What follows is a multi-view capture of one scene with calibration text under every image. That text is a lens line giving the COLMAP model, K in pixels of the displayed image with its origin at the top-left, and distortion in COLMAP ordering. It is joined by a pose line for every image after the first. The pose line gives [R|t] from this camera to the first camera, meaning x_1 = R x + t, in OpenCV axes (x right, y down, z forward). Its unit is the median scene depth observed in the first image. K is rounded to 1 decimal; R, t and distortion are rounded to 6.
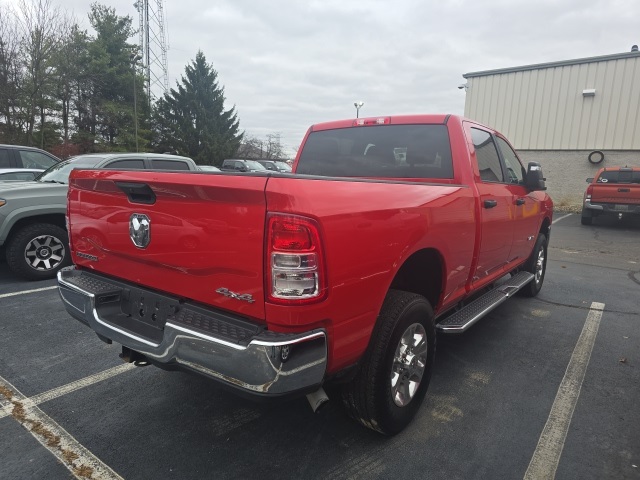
lens RADIAL K [[423.3, 0, 314.0], [0, 423.3, 237.6], [0, 0, 1]] dist [0.025417, -0.002675]
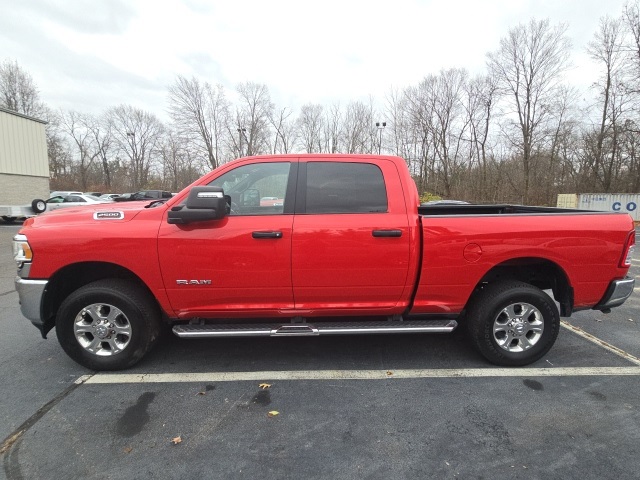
lens RADIAL K [[305.1, 0, 323.3], [0, 305.1, 243.9], [0, 0, 1]] dist [0.000345, -0.000222]
pose [[-0.644196, -0.154745, 0.749043, -0.483750], [0.082531, 0.959539, 0.269210, -0.307140], [-0.760394, 0.235244, -0.605360, 1.775954]]
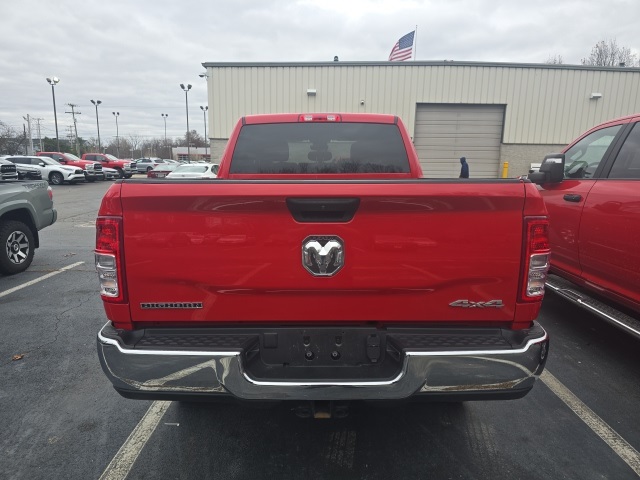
lens RADIAL K [[428.0, 0, 317.3], [0, 428.0, 238.6], [0, 0, 1]] dist [0.055901, -0.048144]
pose [[0.794943, -0.124967, 0.593675, -0.505943], [0.107433, 0.992087, 0.064975, -0.057751], [-0.597097, 0.012129, 0.802078, 0.195550]]
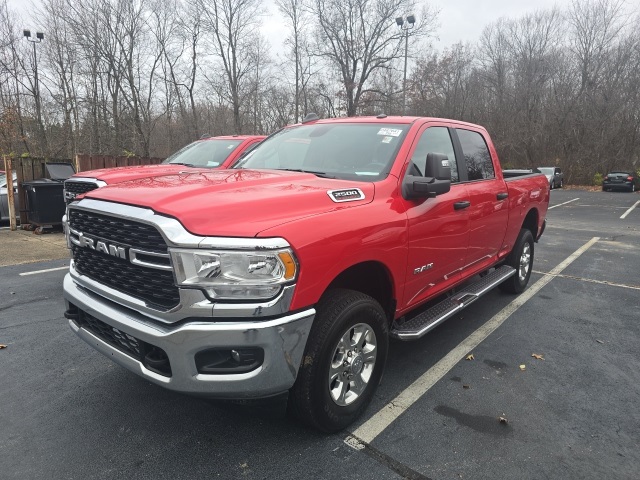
lens RADIAL K [[428.0, 0, 317.3], [0, 428.0, 238.6], [0, 0, 1]] dist [0.055901, -0.048144]
pose [[-0.998328, -0.051093, 0.027029, 0.402167], [-0.039834, 0.946984, 0.318802, -0.368152], [-0.041885, 0.317192, -0.947436, 2.371213]]
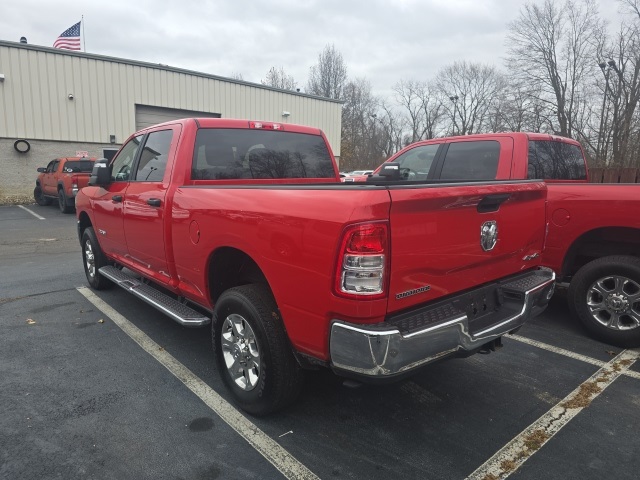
lens RADIAL K [[428.0, 0, 317.3], [0, 428.0, 238.6], [0, 0, 1]] dist [0.055901, -0.048144]
pose [[0.215764, -0.178679, 0.959958, -0.911426], [0.148137, 0.977725, 0.148690, -0.140062], [-0.965143, 0.110124, 0.237427, 0.656517]]
